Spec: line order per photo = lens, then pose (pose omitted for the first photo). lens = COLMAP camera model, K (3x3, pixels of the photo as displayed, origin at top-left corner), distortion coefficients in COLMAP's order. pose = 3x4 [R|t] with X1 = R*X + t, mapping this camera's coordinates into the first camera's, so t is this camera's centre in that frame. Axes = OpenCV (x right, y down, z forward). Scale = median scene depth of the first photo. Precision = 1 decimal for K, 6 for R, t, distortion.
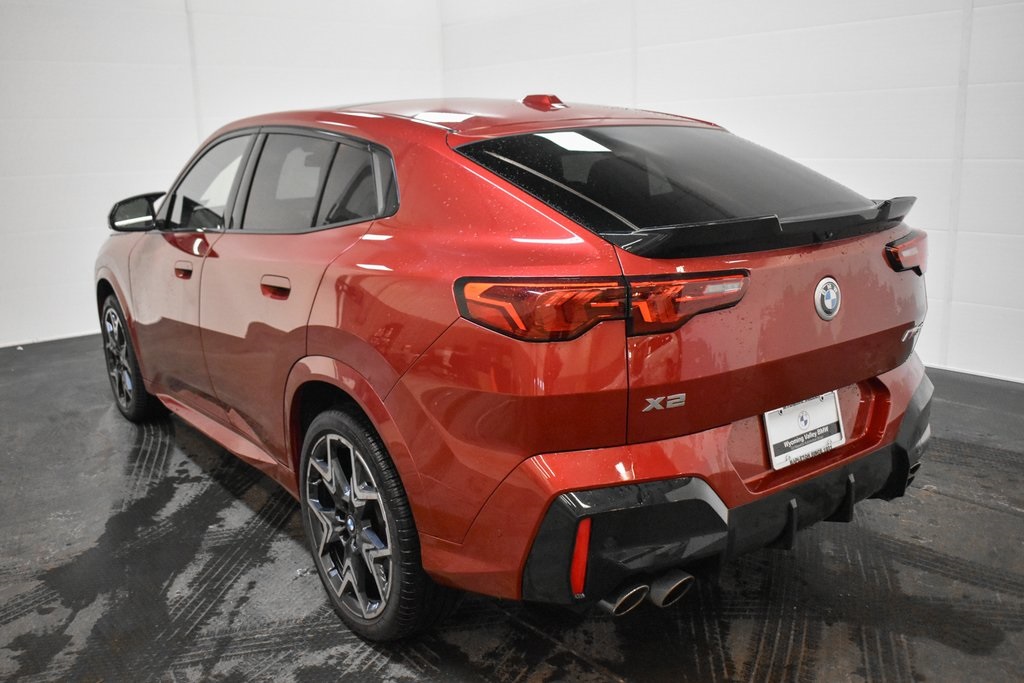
lens RADIAL K [[897.7, 0, 512.0], [0, 897.7, 341.5], [0, 0, 1]] dist [-0.014296, 0.000219]
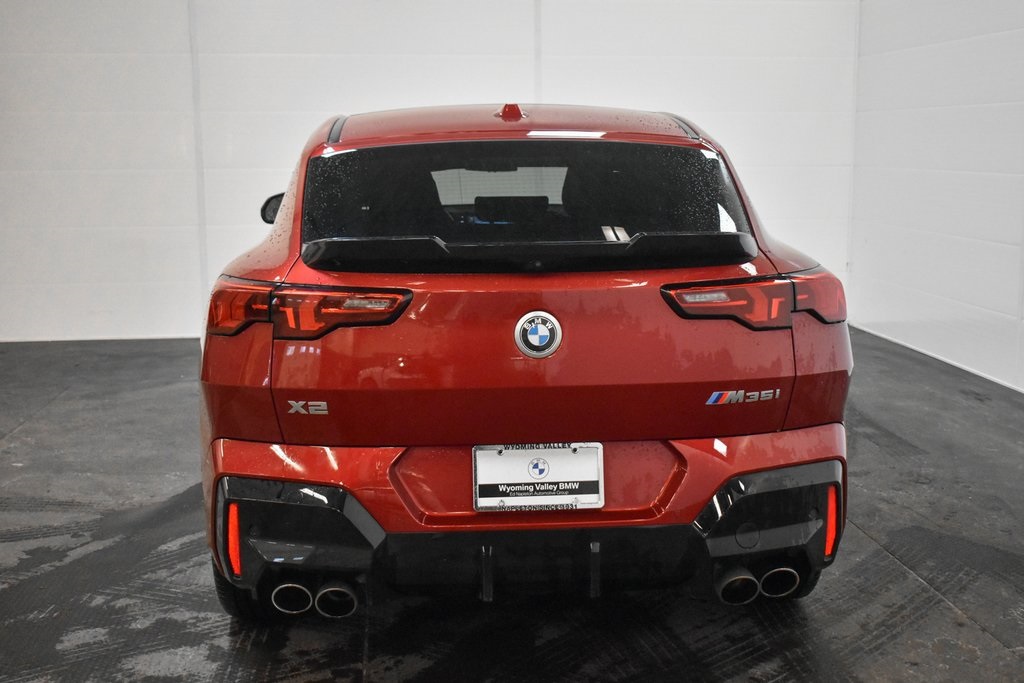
lens RADIAL K [[1170.2, 0, 512.0], [0, 1170.2, 341.5], [0, 0, 1]] dist [-0.007124, 0.005068]
pose [[0.834848, 0.115240, -0.538283, 0.890899], [-0.139925, 0.990149, -0.005037, -0.028086], [0.532400, 0.079524, 0.842749, -0.018561]]
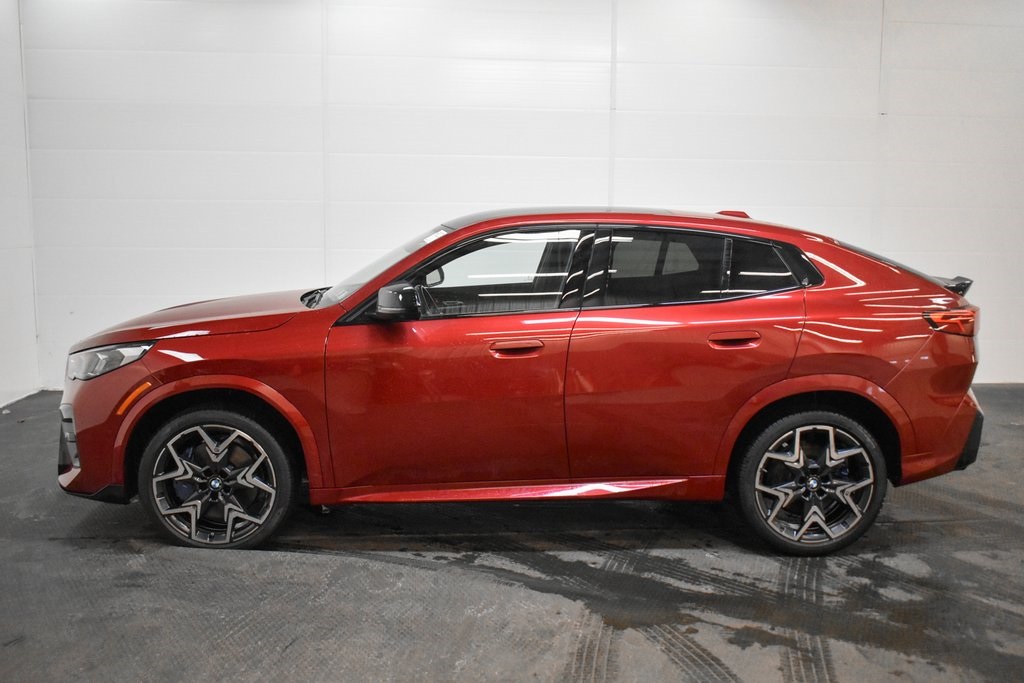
lens RADIAL K [[897.7, 0, 512.0], [0, 897.7, 341.5], [0, 0, 1]] dist [-0.014296, 0.000219]
pose [[0.532816, -0.065447, 0.843697, -1.888348], [0.156479, 0.987431, -0.022224, -0.092303], [-0.831638, 0.143862, 0.536360, 0.612892]]
